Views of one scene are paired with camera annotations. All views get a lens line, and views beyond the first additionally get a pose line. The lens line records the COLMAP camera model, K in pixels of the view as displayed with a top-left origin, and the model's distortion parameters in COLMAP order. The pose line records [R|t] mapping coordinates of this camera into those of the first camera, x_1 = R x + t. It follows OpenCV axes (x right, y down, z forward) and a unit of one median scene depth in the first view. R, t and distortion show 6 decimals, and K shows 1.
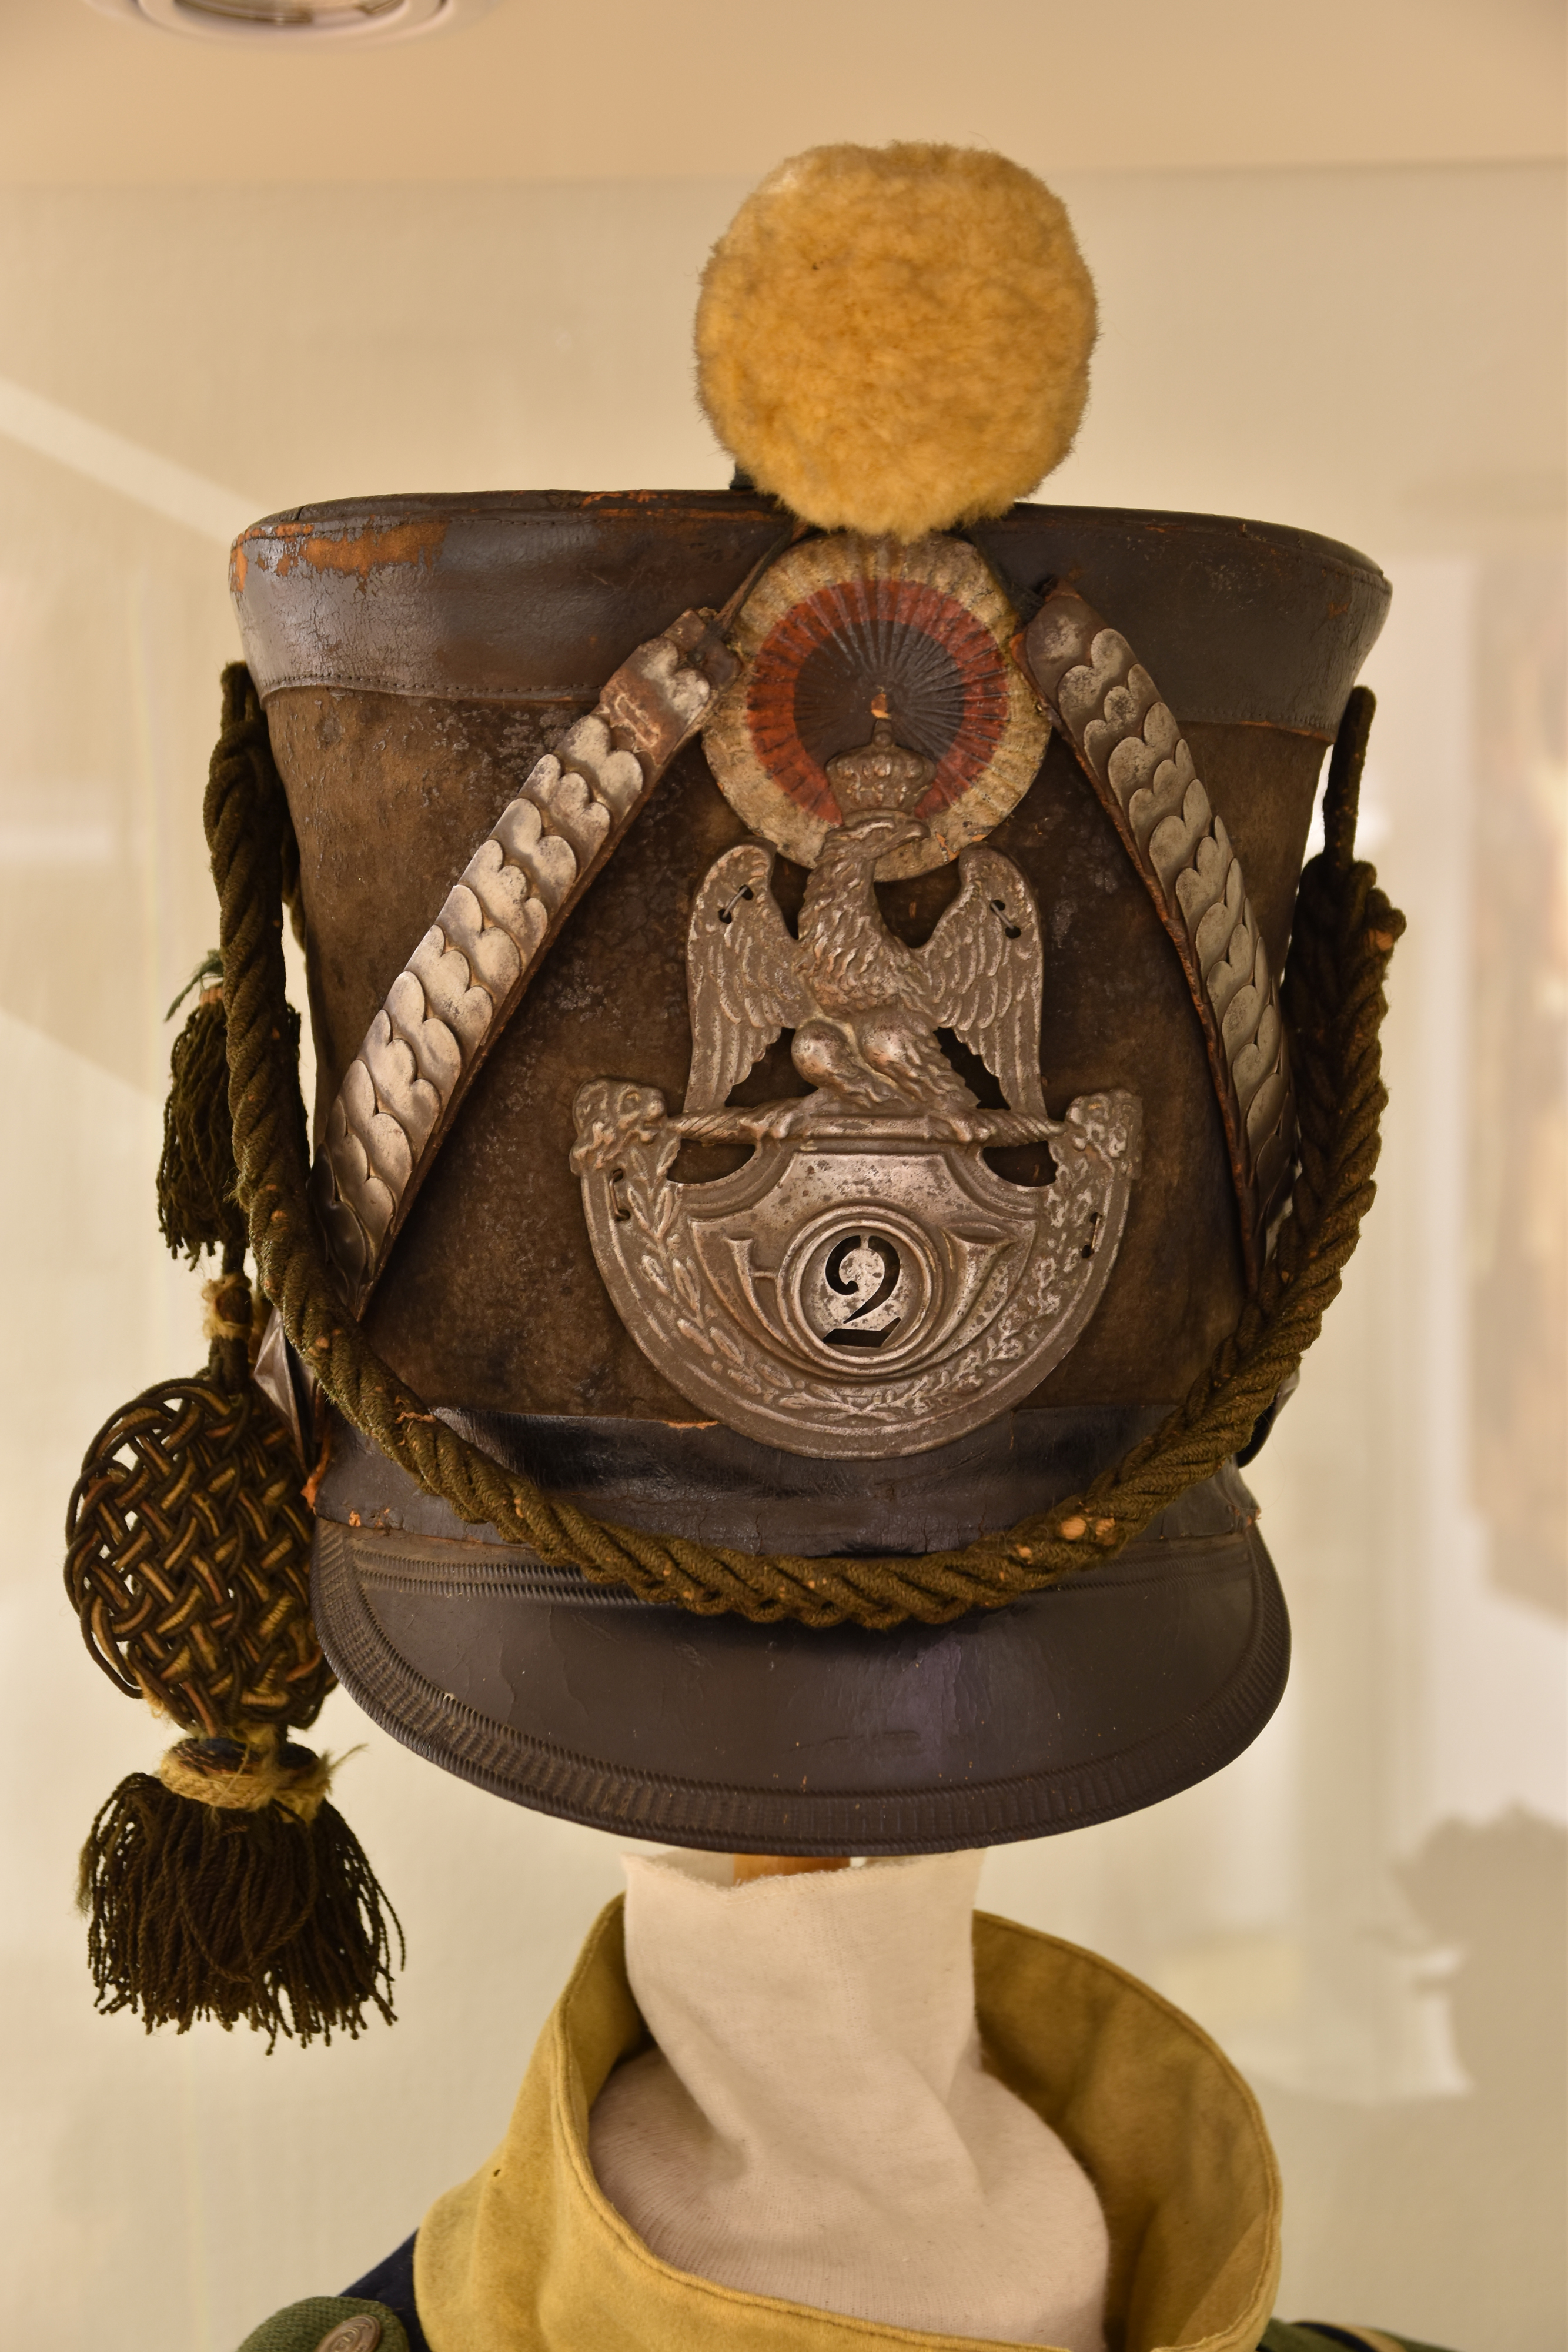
lens RADIAL K [[4466.9, 0, 784.0], [0, 4466.9, 1176.0], [0, 0, 1]] dist [0.044144, -0.006536]
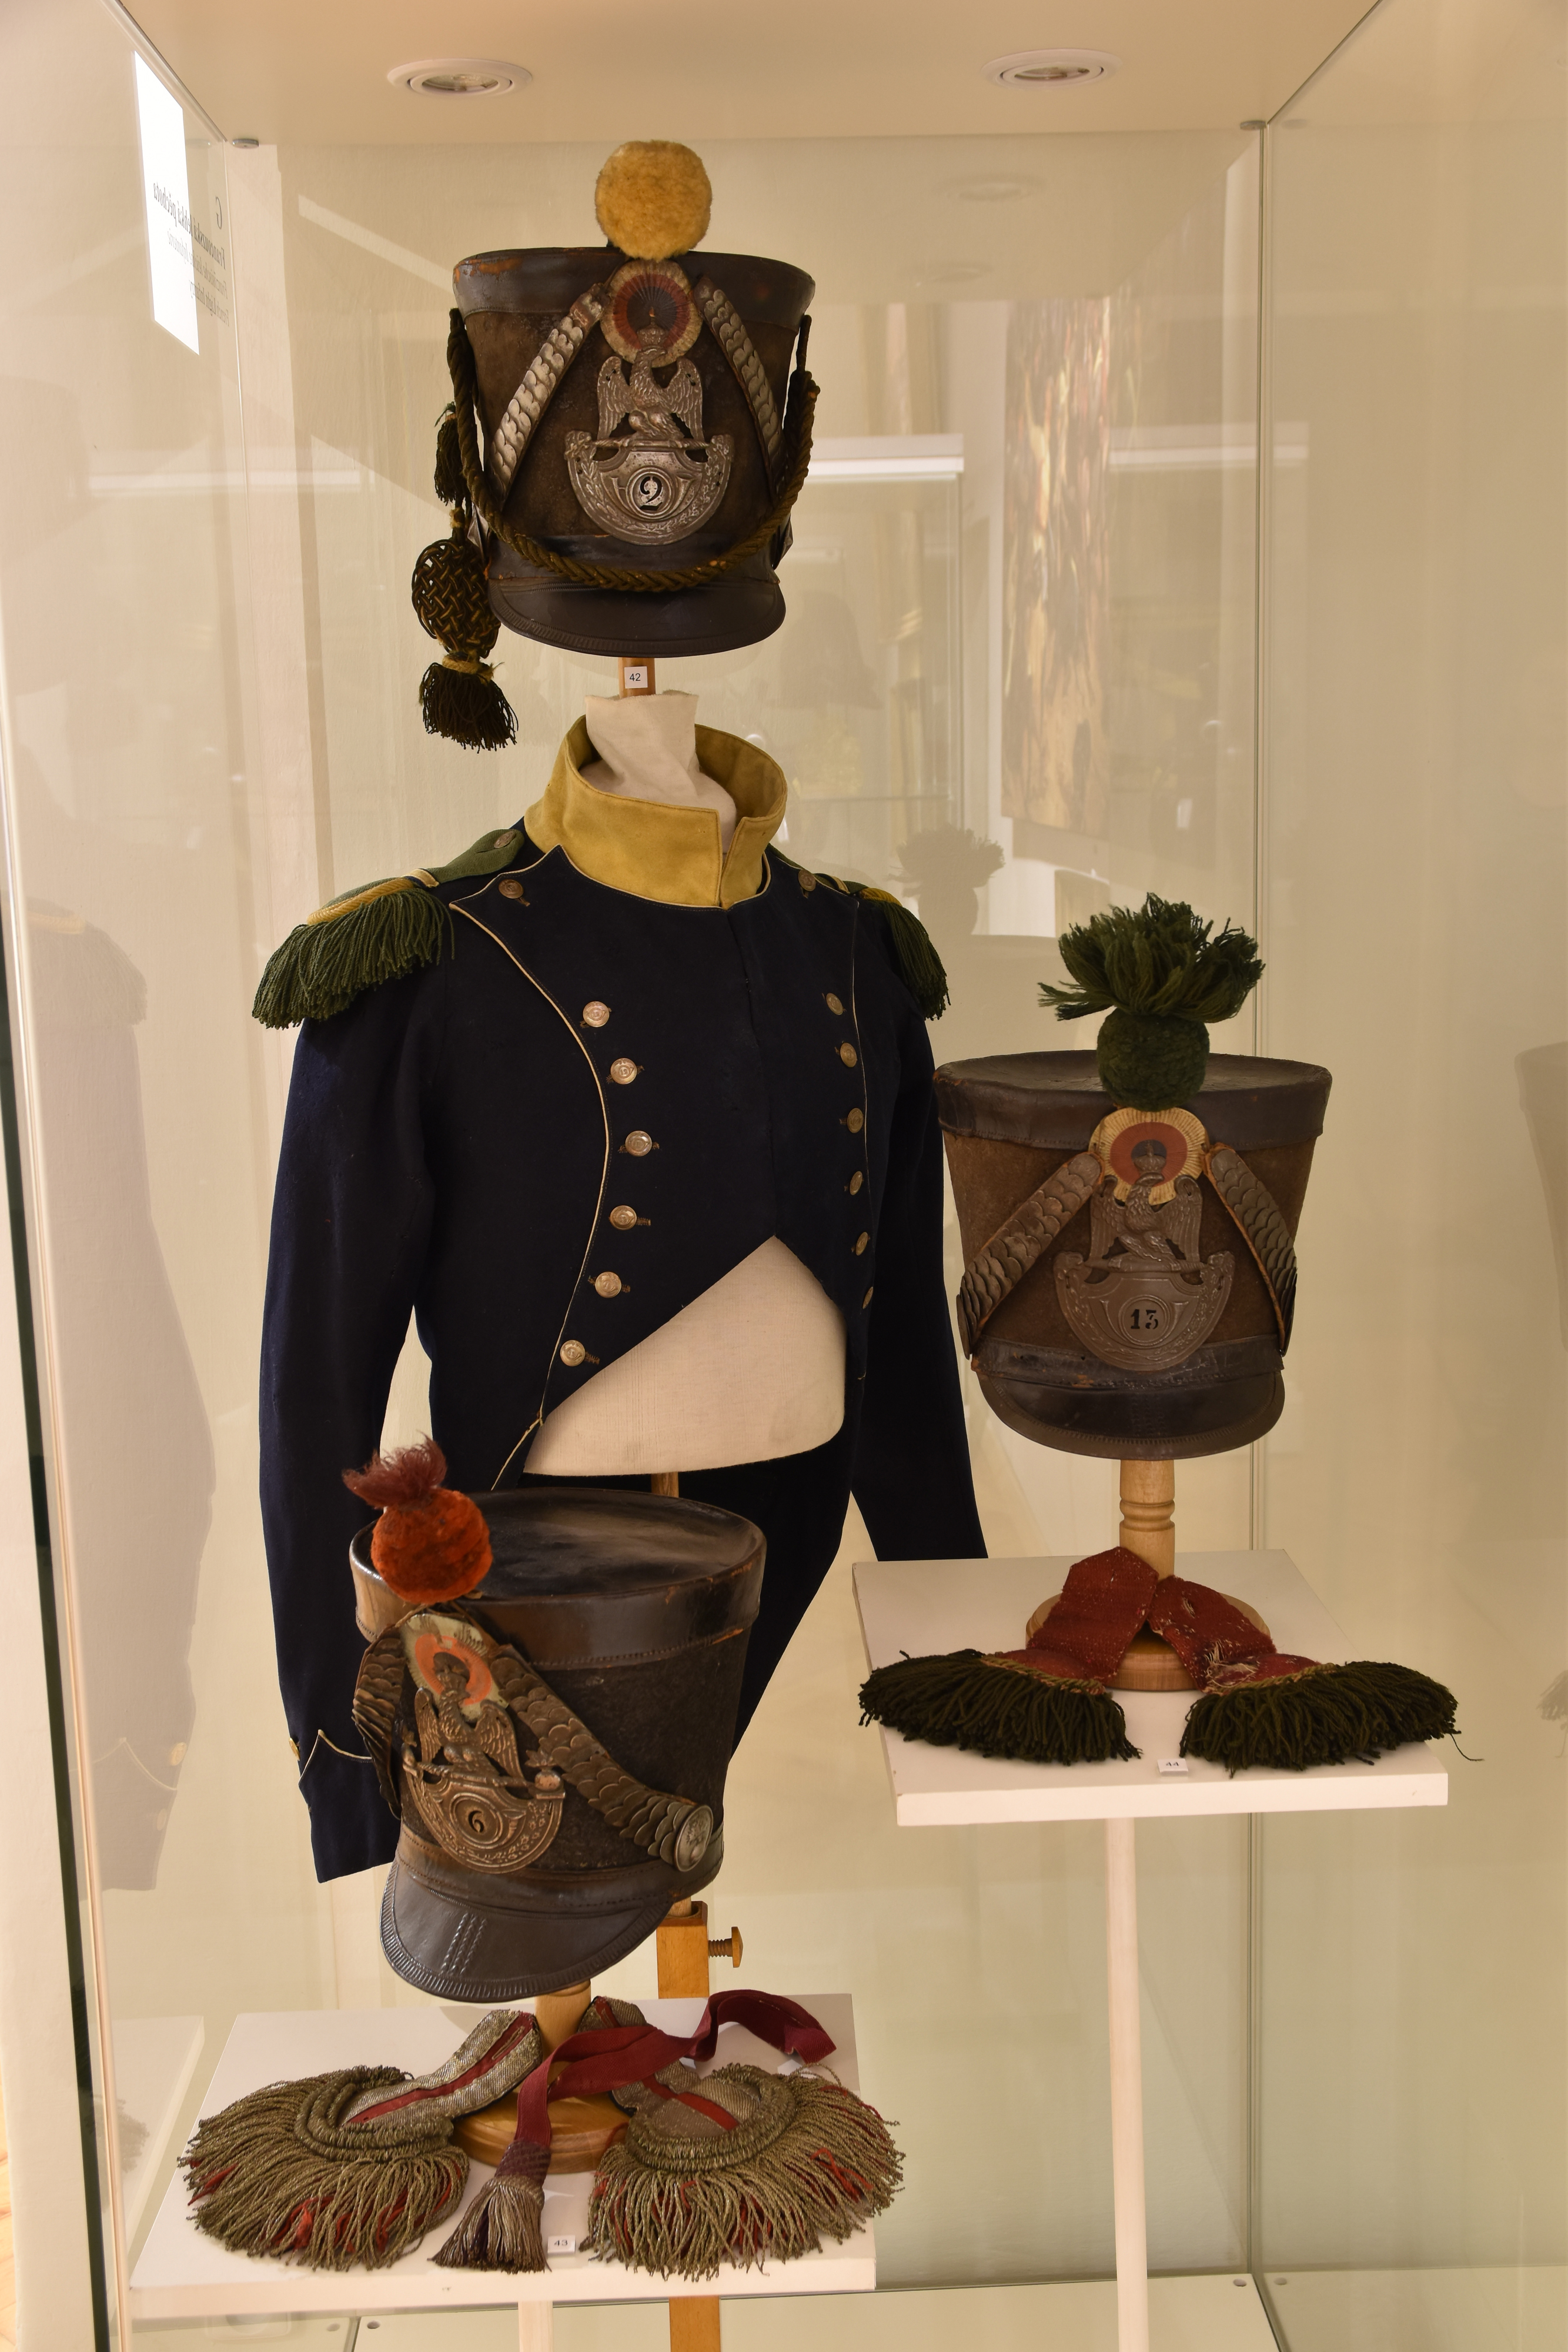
lens RADIAL K [[2569.9, 0, 784.0], [0, 2569.9, 1176.0], [0, 0, 1]] dist [0.004853, 0.017759]
pose [[0.999050, -0.017547, 0.039890, 0.031437], [0.010261, 0.984337, 0.175997, 0.193288], [-0.042354, -0.175420, 0.983582, -1.023334]]
